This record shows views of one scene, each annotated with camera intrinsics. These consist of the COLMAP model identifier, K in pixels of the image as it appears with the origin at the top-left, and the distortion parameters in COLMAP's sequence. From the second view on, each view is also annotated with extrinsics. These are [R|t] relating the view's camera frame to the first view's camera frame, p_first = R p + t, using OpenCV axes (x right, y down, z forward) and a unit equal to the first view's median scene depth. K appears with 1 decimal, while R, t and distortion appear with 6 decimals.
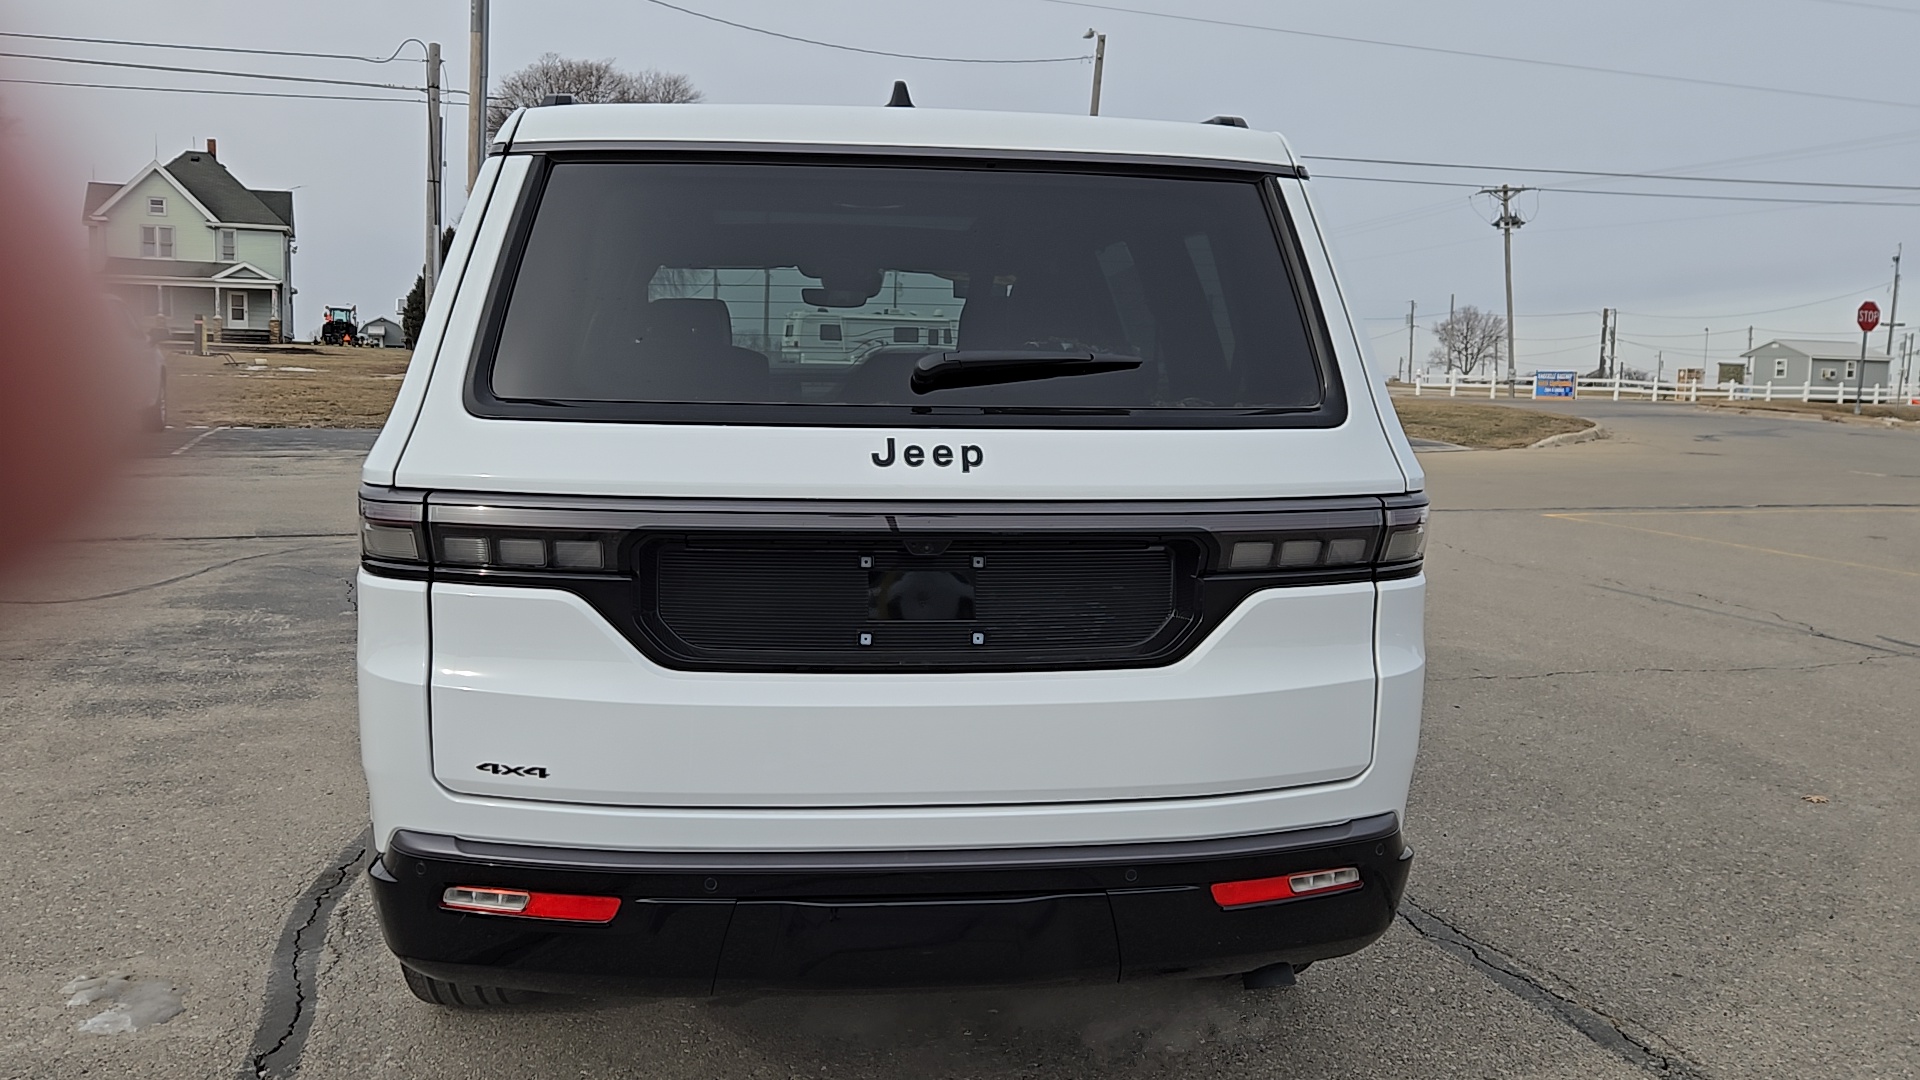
lens RADIAL K [[1608.4, 0, 947.9], [0, 1608.4, 551.5], [0, 0, 1]] dist [0.011286, -0.010662]
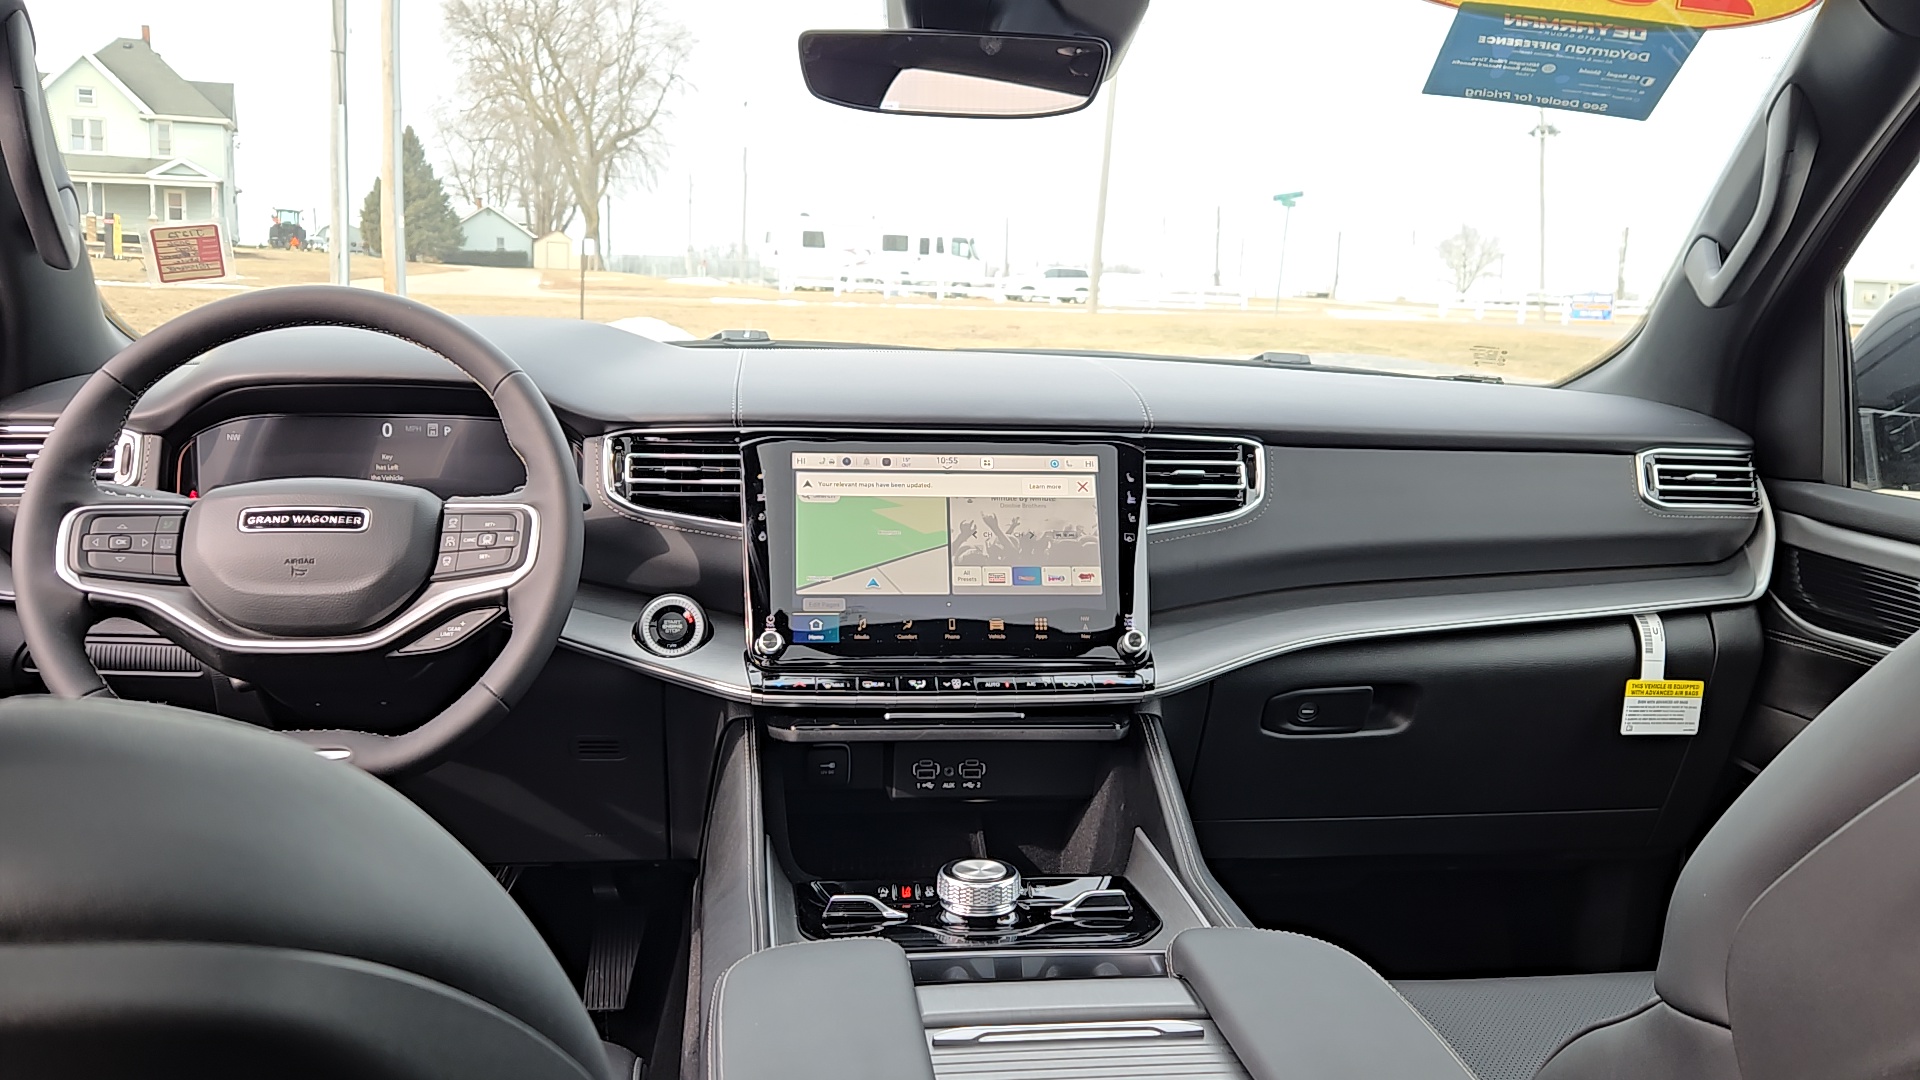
lens RADIAL K [[1608.4, 0, 957.8], [0, 1608.4, 528.0], [0, 0, 1]] dist [0.011286, -0.010662]
pose [[0.999775, 0.008404, 0.019493, -0.063278], [-0.009172, 0.999171, 0.039656, -0.091260], [-0.019143, -0.039826, 0.999023, 0.679718]]
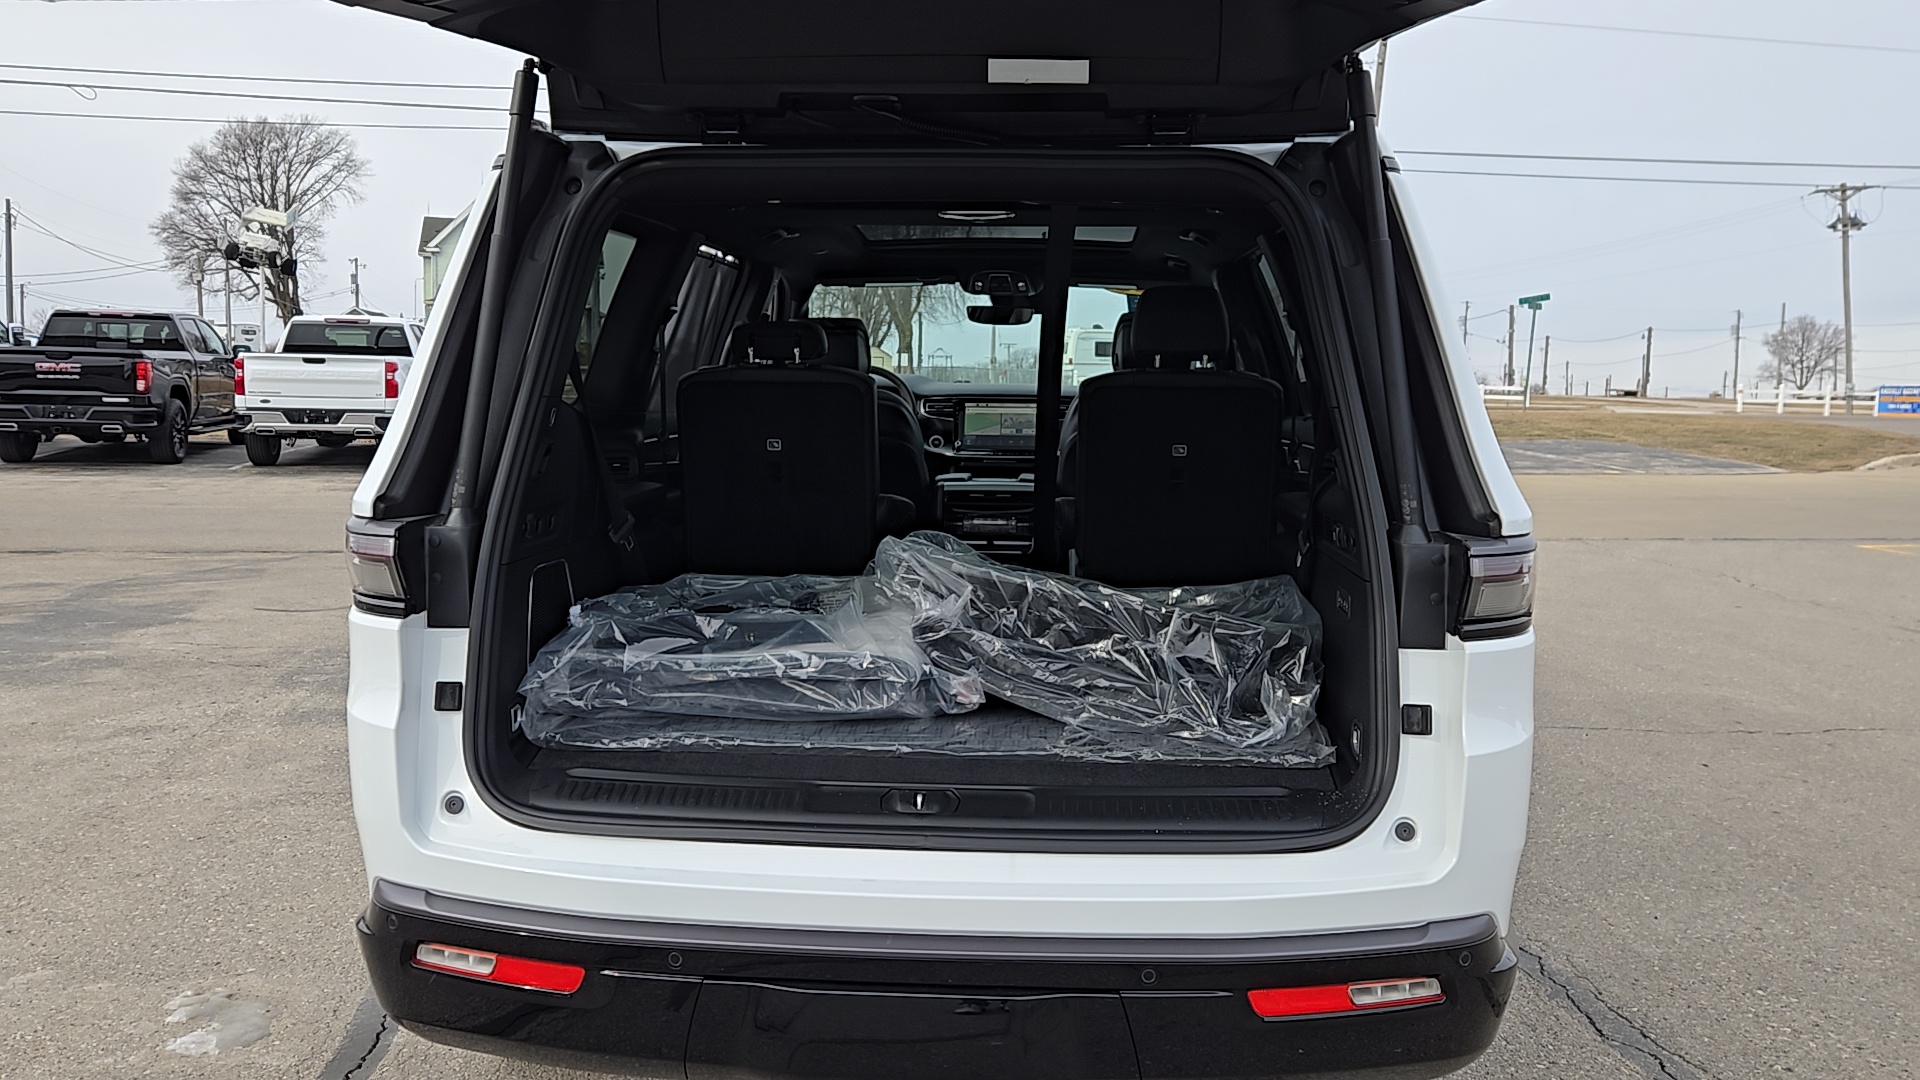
lens RADIAL K [[1608.4, 0, 936.1], [0, 1608.4, 550.6], [0, 0, 1]] dist [0.011286, -0.010662]
pose [[0.983493, 0.014095, -0.180394, 0.058495], [-0.016146, 0.999821, -0.009906, -0.006511], [0.180222, 0.012655, 0.983544, 0.047149]]
